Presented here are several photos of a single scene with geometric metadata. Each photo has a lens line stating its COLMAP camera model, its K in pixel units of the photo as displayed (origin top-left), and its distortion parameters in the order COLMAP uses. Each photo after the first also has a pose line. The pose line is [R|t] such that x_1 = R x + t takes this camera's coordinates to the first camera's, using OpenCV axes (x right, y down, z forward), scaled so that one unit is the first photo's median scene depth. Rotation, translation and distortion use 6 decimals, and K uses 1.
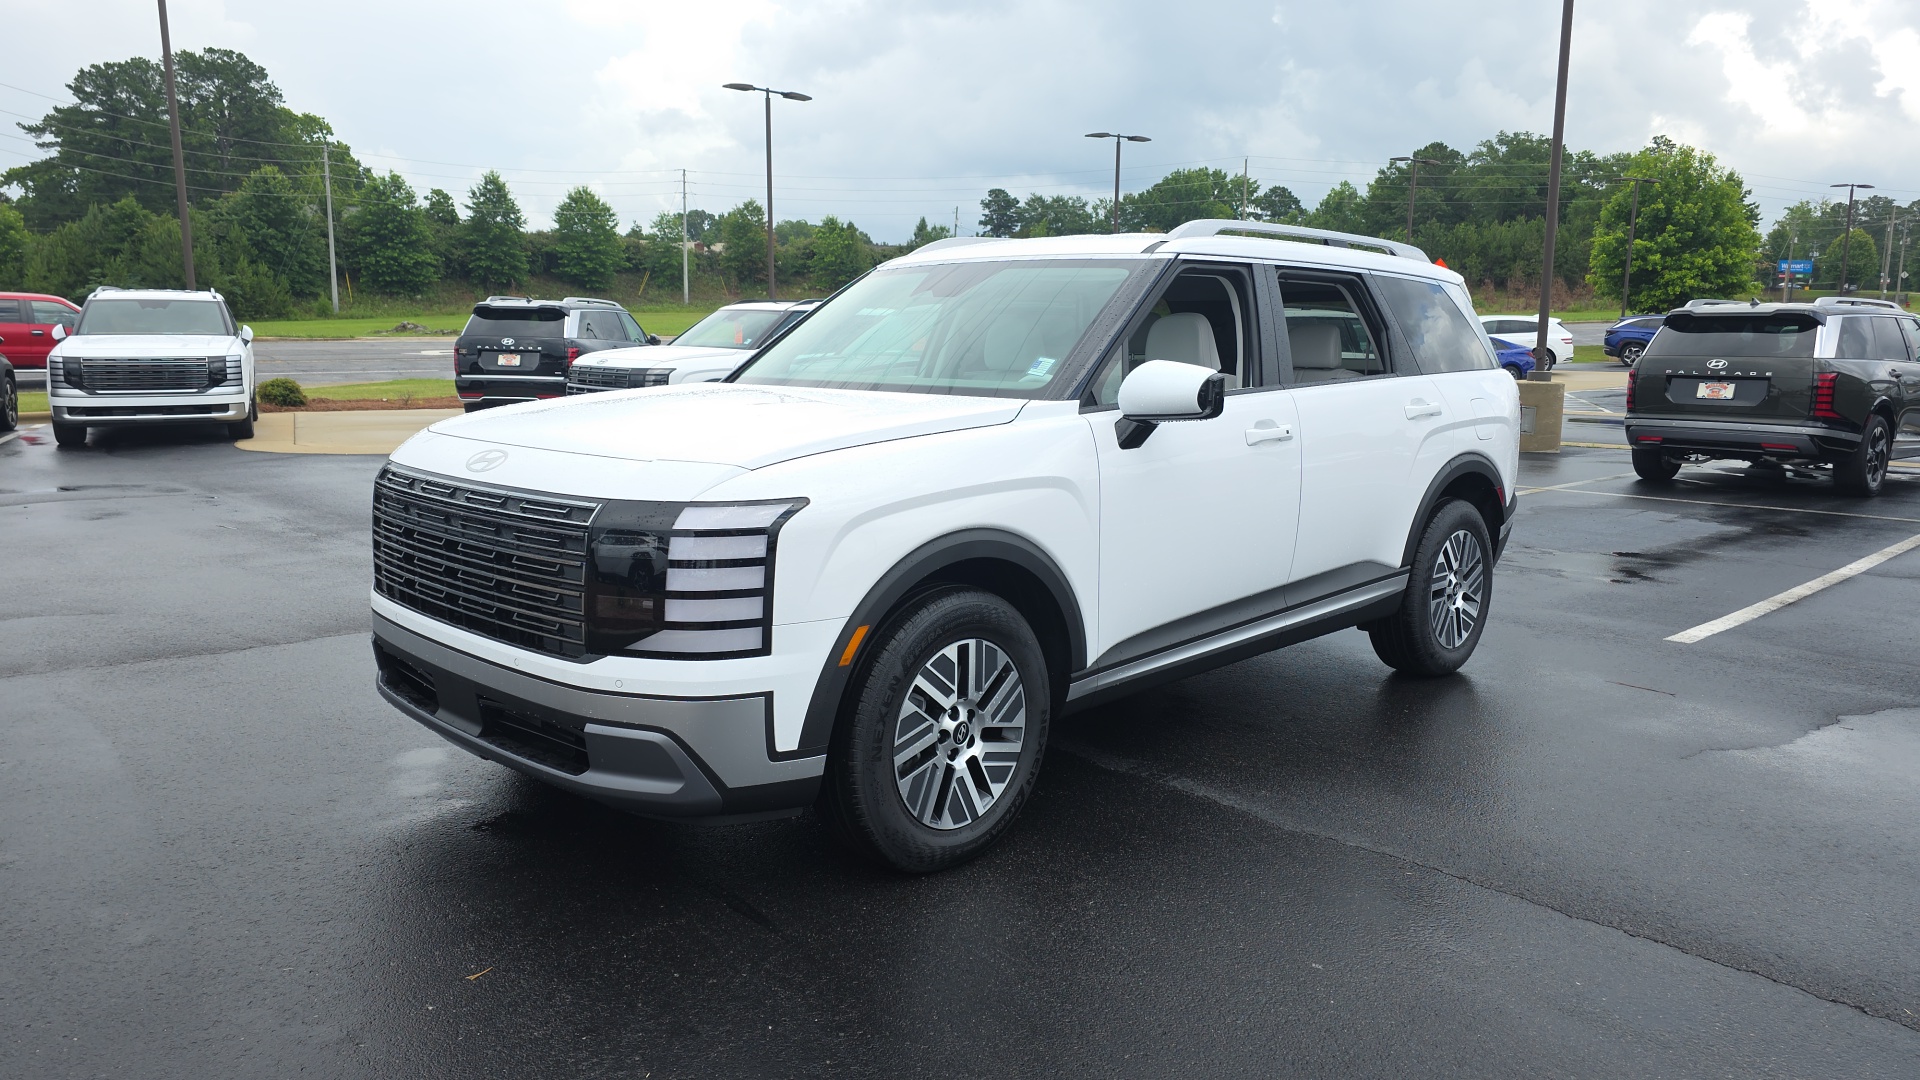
lens RADIAL K [[1288.2, 0, 956.2], [0, 1288.2, 559.5], [0, 0, 1]] dist [0.061488, -0.049967]
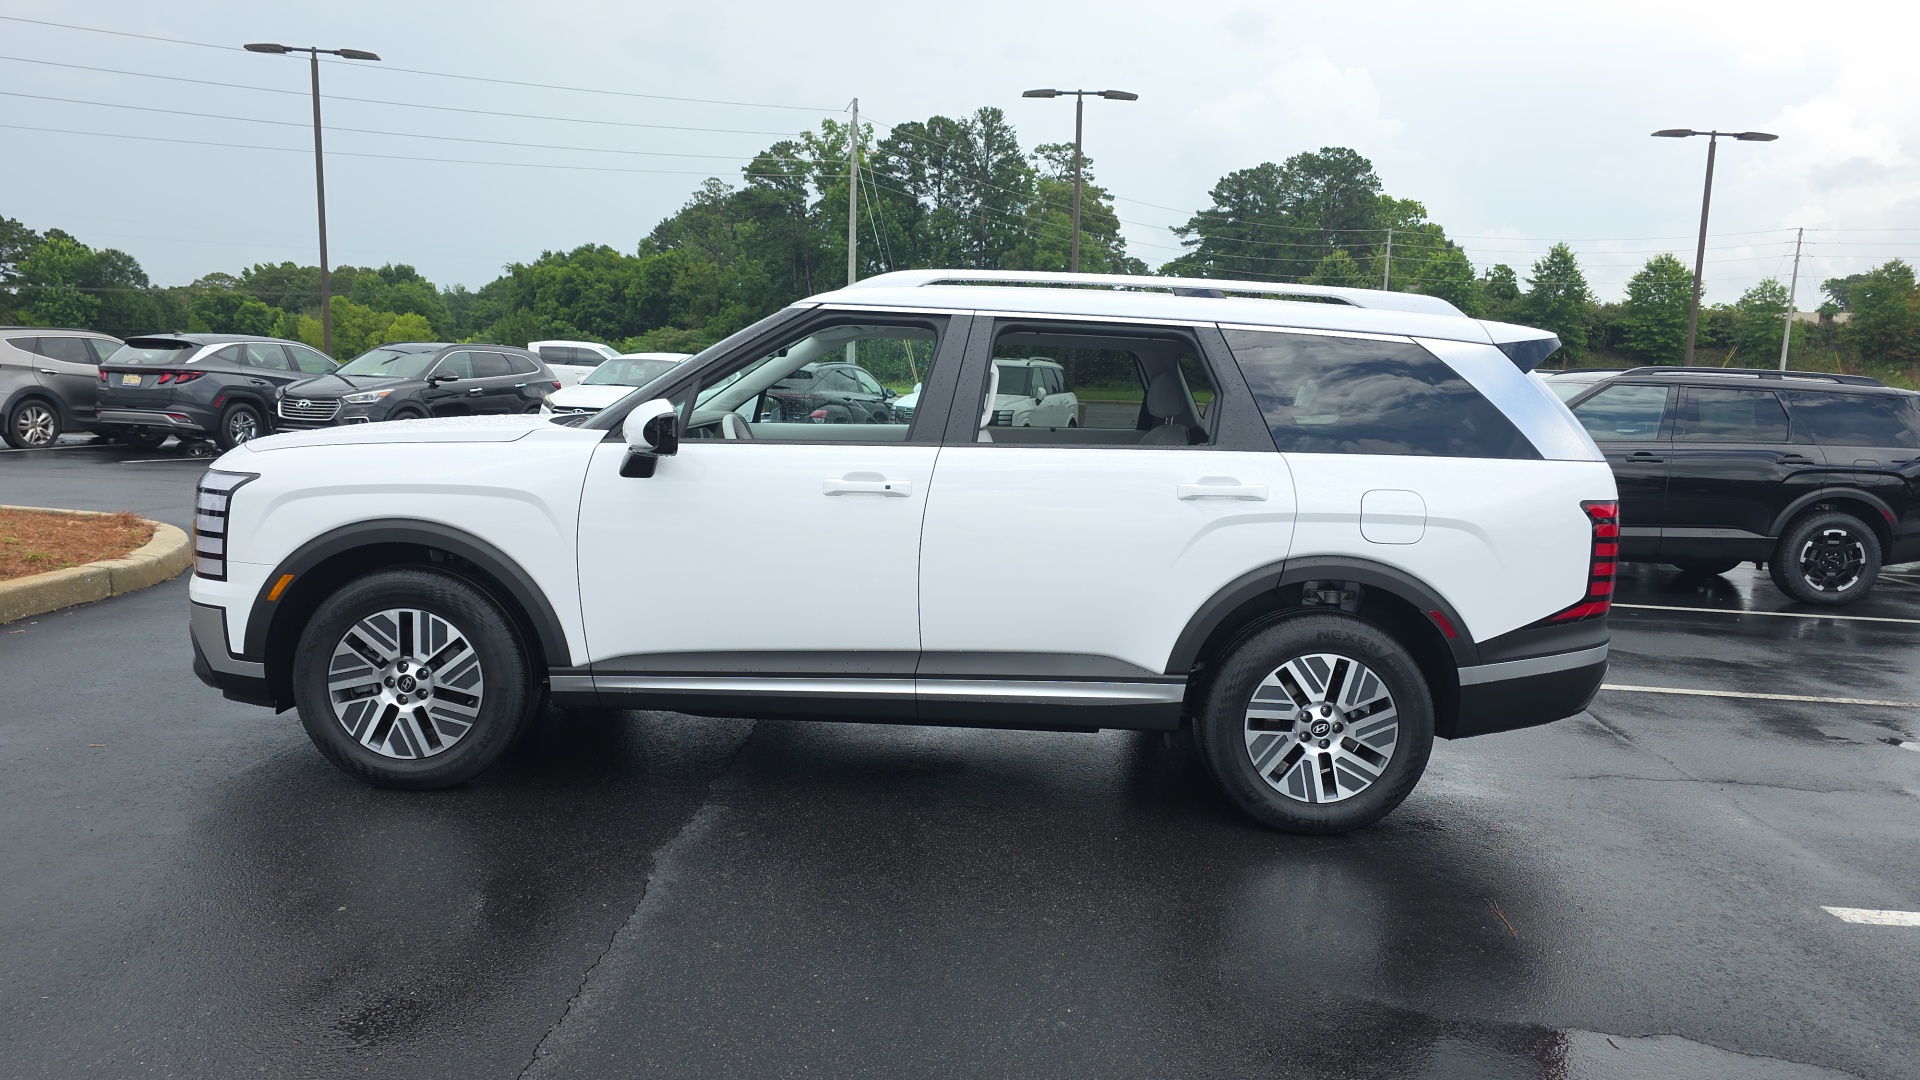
lens RADIAL K [[1302.2, 0, 928.2], [0, 1302.2, 582.6], [0, 0, 1]] dist [0.062248, -0.052979]
pose [[0.709423, 0.132175, -0.692278, 1.204387], [-0.160475, 0.986749, 0.023949, -0.071437], [0.686270, 0.094103, 0.721234, 0.415441]]
